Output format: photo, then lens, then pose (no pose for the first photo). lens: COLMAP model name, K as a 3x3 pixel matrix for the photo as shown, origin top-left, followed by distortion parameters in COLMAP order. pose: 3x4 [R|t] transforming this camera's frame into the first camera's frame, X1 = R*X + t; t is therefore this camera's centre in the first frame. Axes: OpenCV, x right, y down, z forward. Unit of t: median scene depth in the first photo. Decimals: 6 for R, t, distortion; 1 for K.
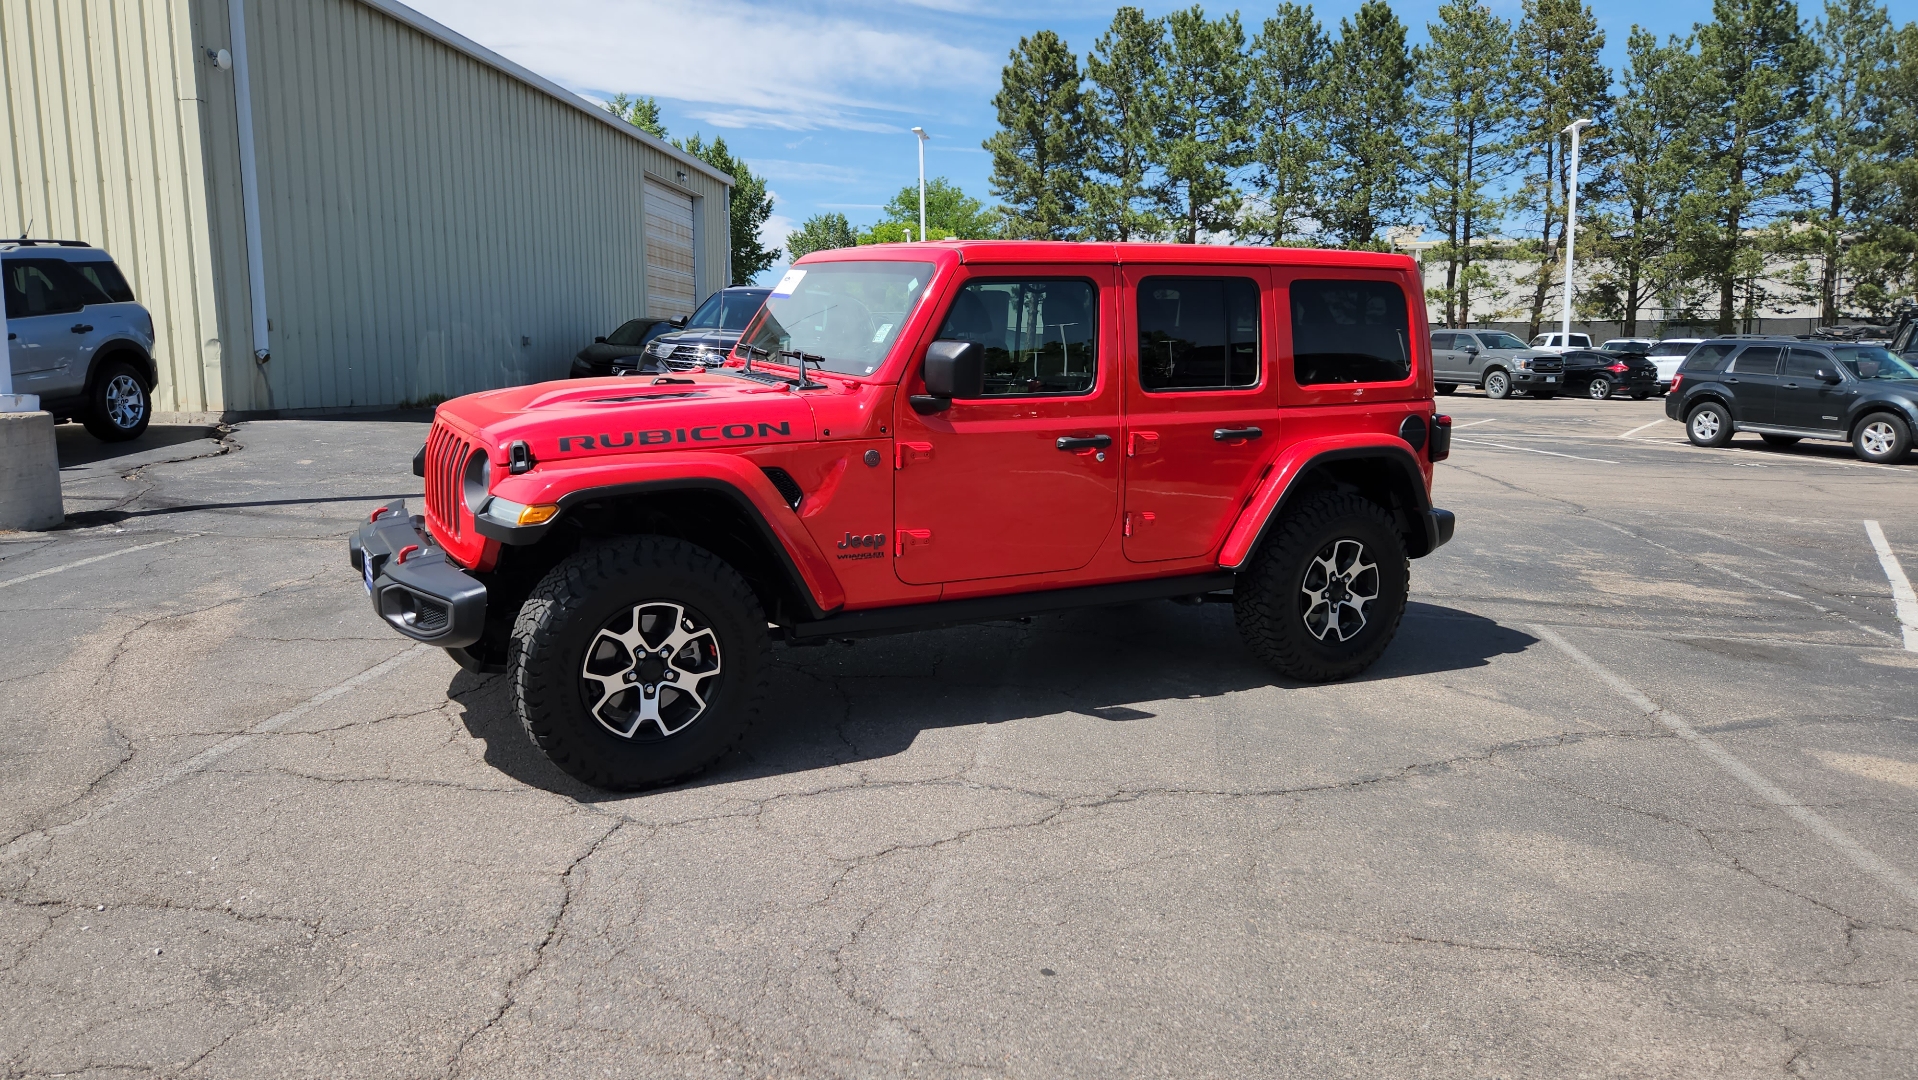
lens RADIAL K [[1284.8, 0, 913.5], [0, 1284.8, 526.1], [0, 0, 1]] dist [0.070985, -0.057982]
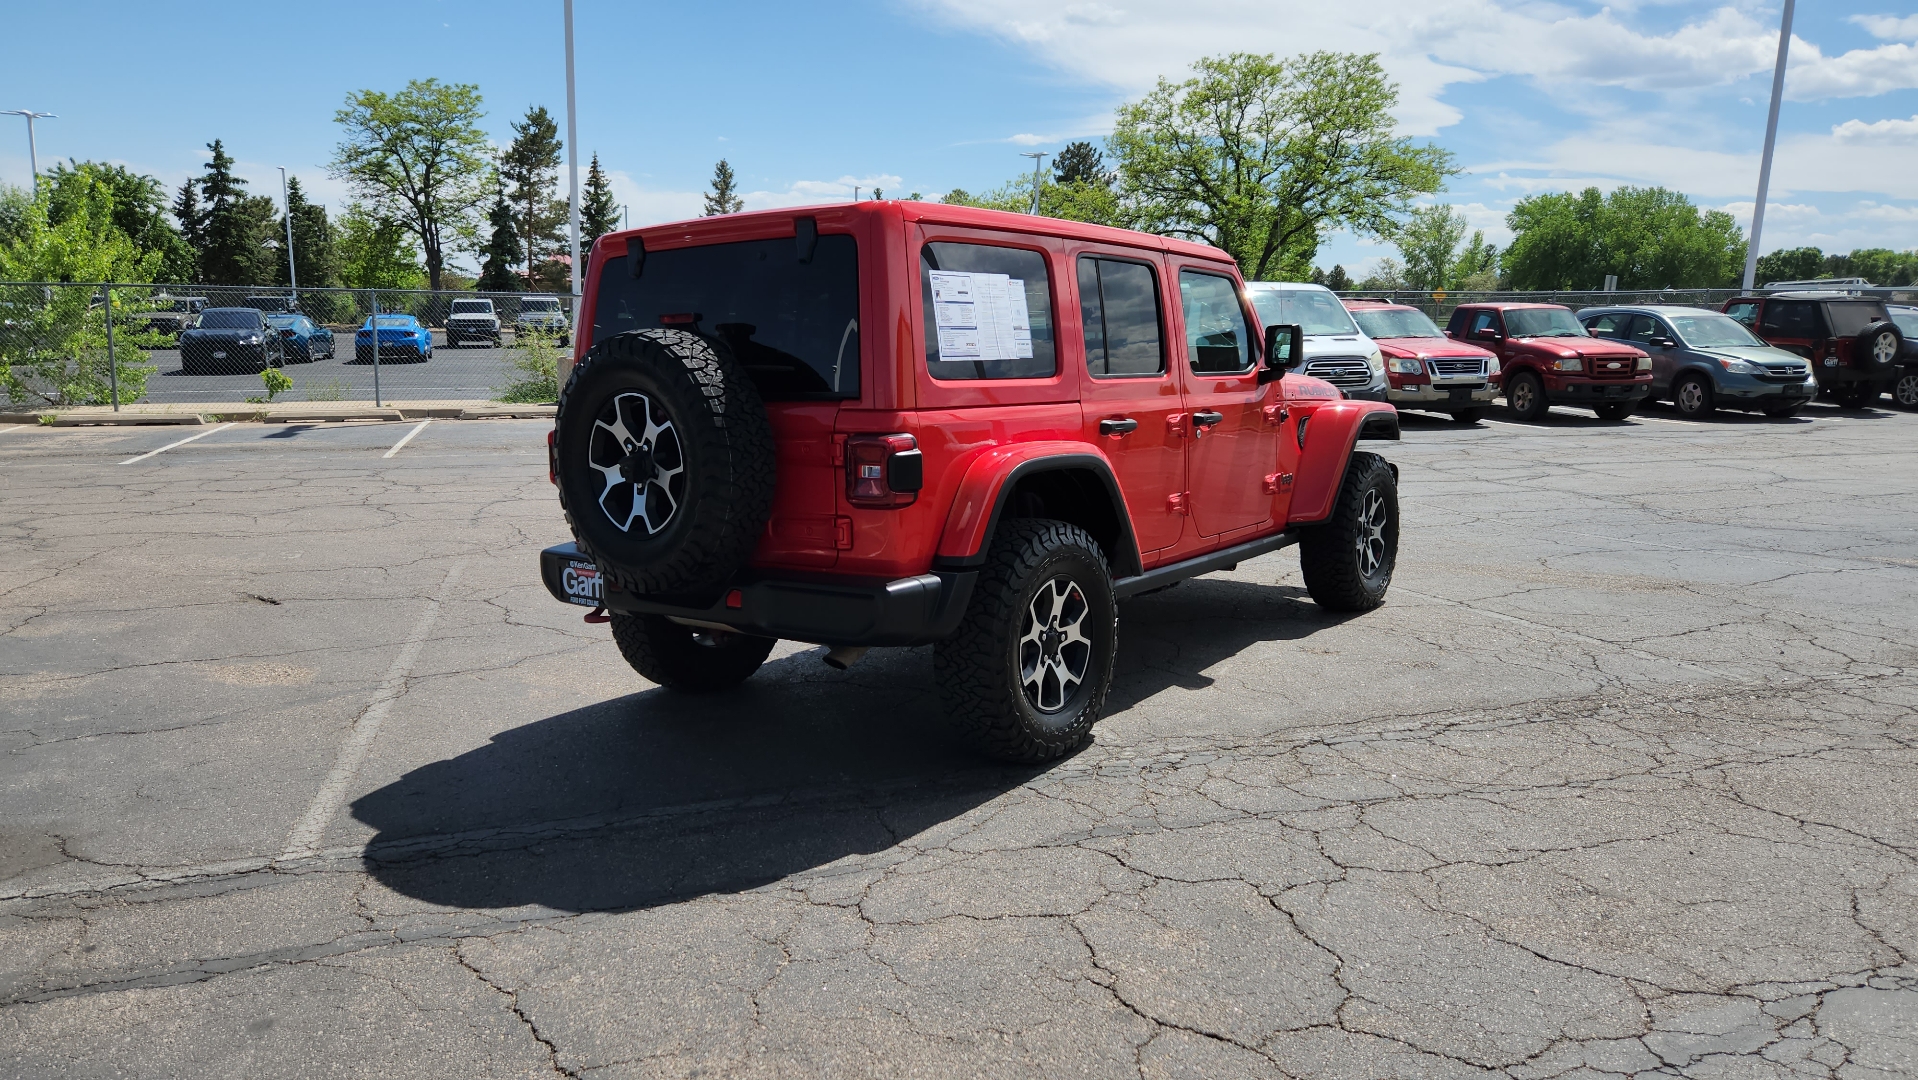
lens RADIAL K [[1284.8, 0, 920.1], [0, 1284.8, 549.3], [0, 0, 1]] dist [0.070985, -0.057982]
pose [[-0.917567, 0.055570, -0.393679, 0.544272], [-0.068392, 0.953362, 0.293978, -0.278593], [0.391655, 0.296669, -0.870973, 1.894173]]
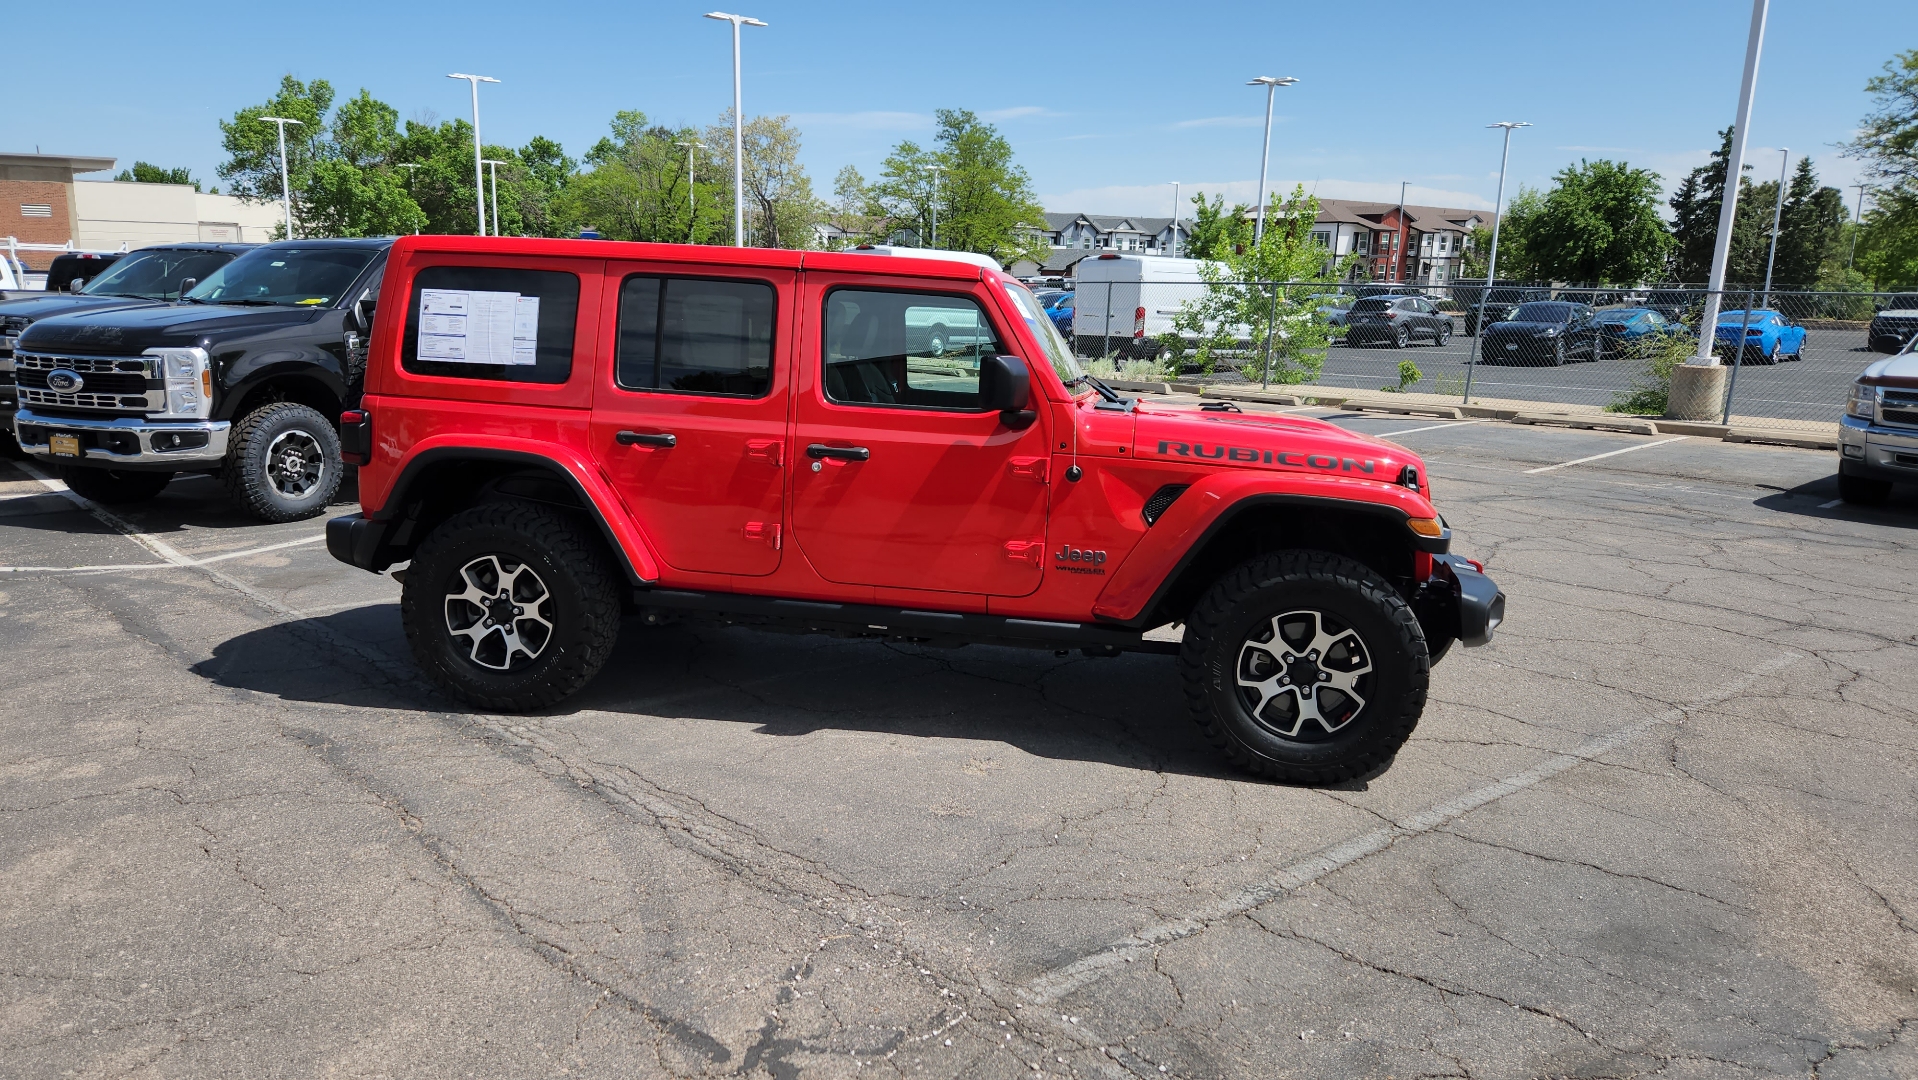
lens RADIAL K [[1284.8, 0, 920.1], [0, 1284.8, 534.6], [0, 0, 1]] dist [0.070985, -0.057982]
pose [[-0.776211, -0.148333, 0.612776, -0.597327], [0.054164, 0.952647, 0.299215, -0.306101], [-0.628143, 0.265444, -0.731421, 1.727201]]
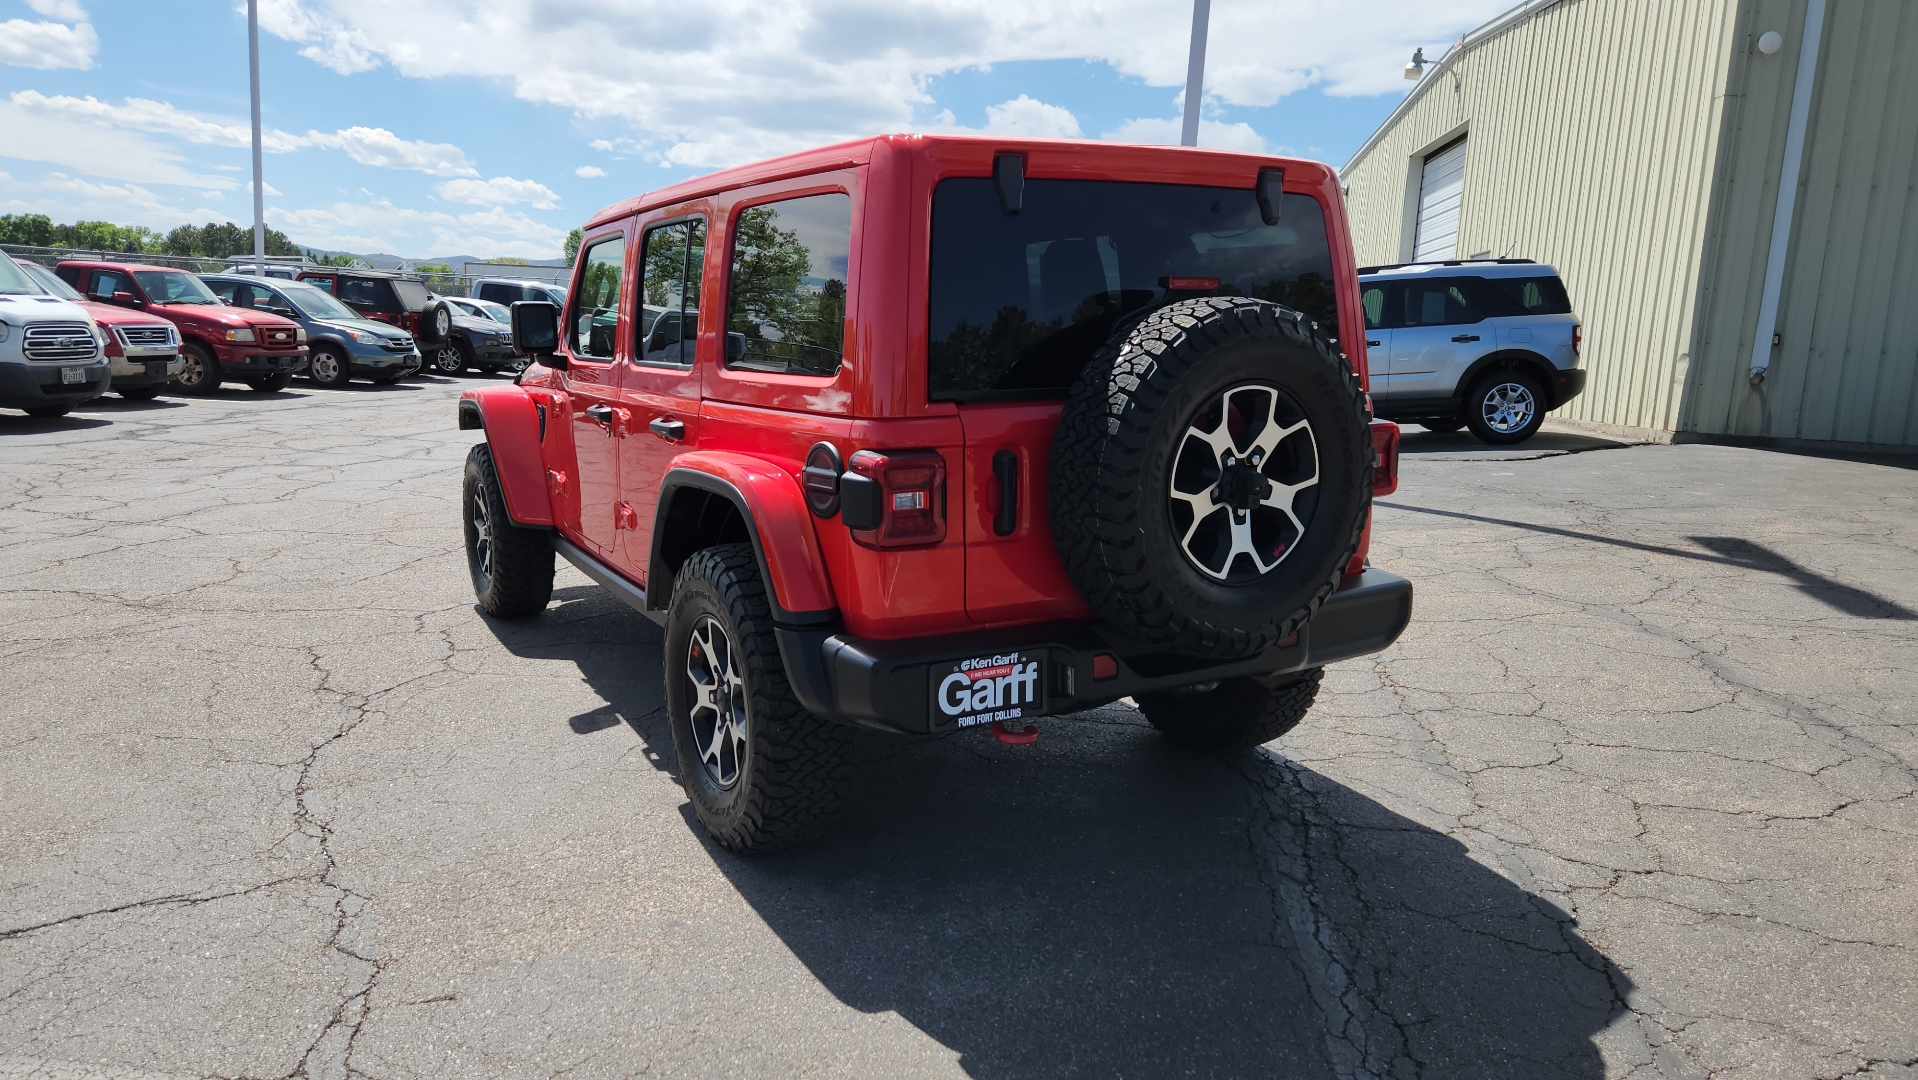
lens RADIAL K [[1284.8, 0, 923.5], [0, 1284.8, 533.1], [0, 0, 1]] dist [0.070985, -0.057982]
pose [[0.022914, 0.149376, -0.988515, 0.924766], [-0.175398, 0.974039, 0.143122, -0.133875], [0.984231, 0.170104, 0.048519, 1.039929]]
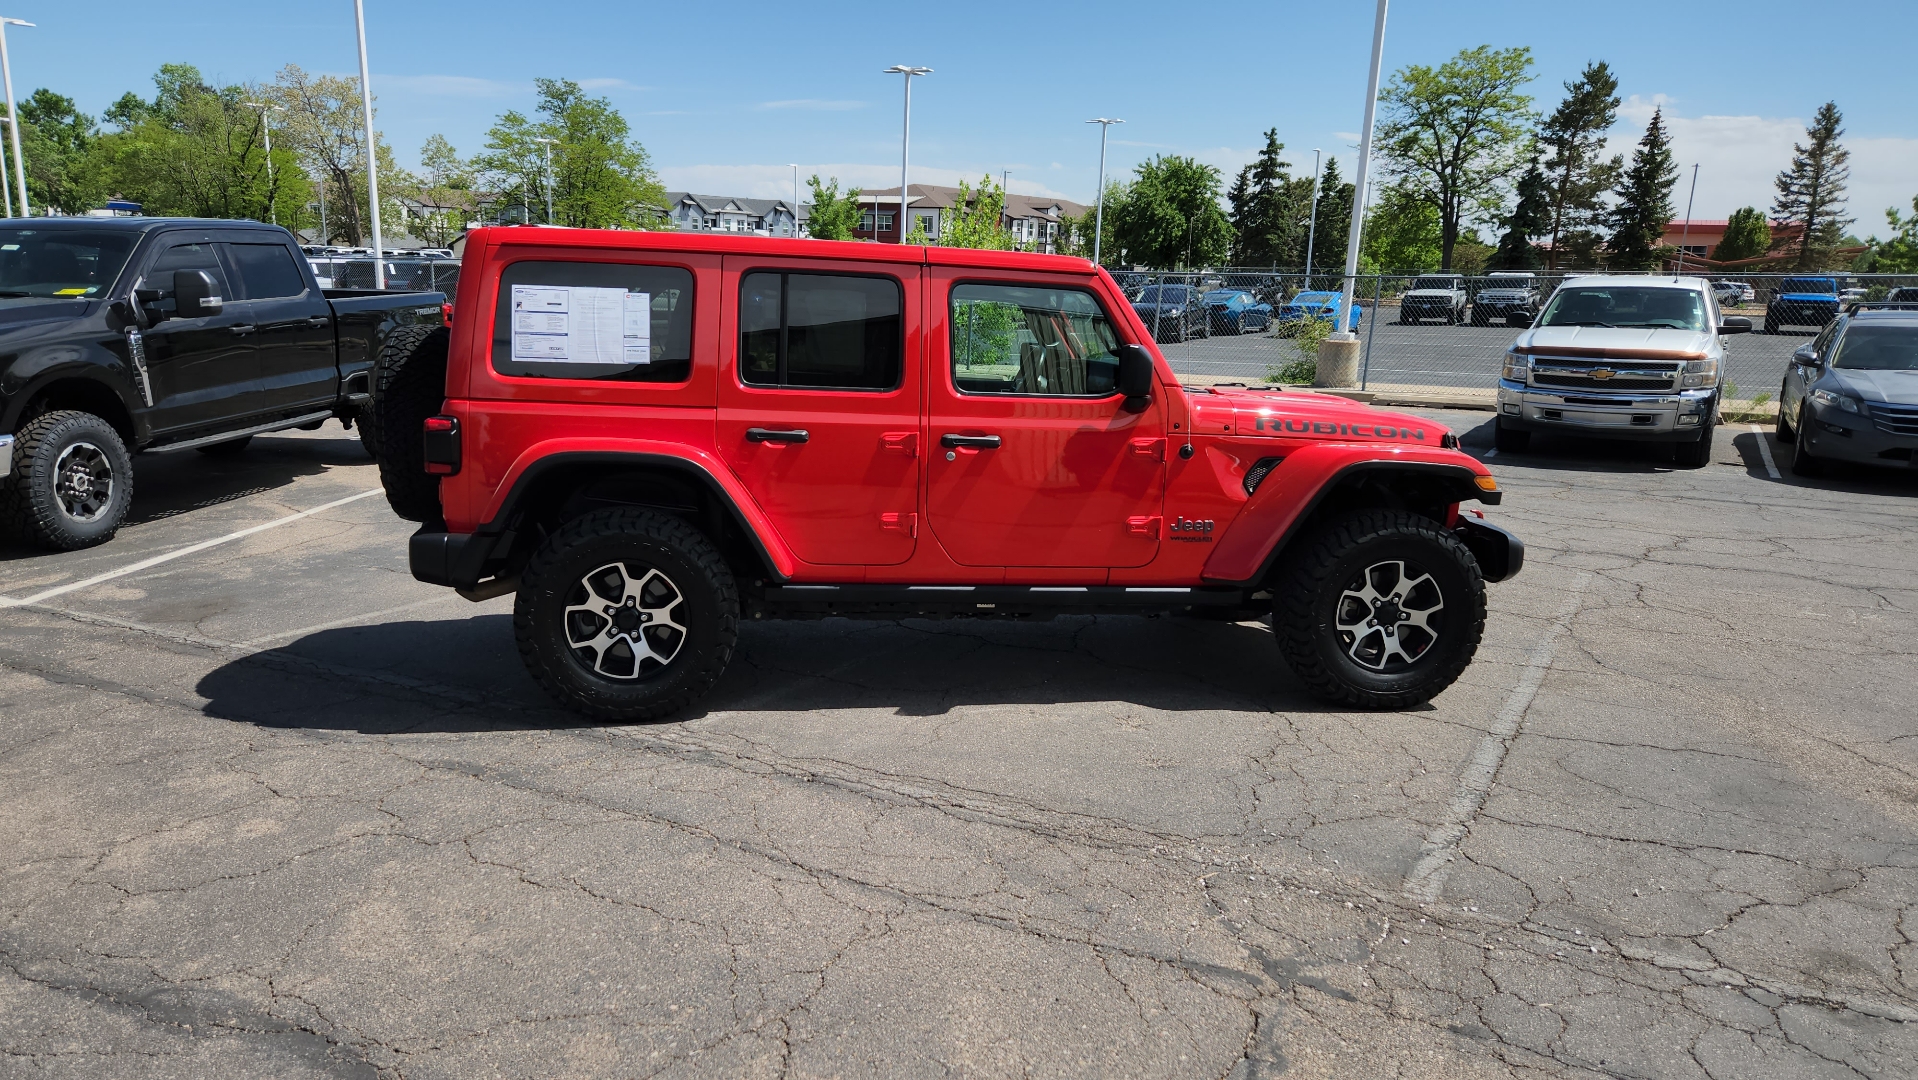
lens RADIAL K [[1284.8, 0, 921.8], [0, 1284.8, 559.6], [0, 0, 1]] dist [0.070985, -0.057982]
pose [[-0.929315, -0.109723, 0.352612, -0.315769], [0.018316, 0.939971, 0.340763, -0.332313], [-0.368834, 0.323135, -0.871519, 1.937116]]
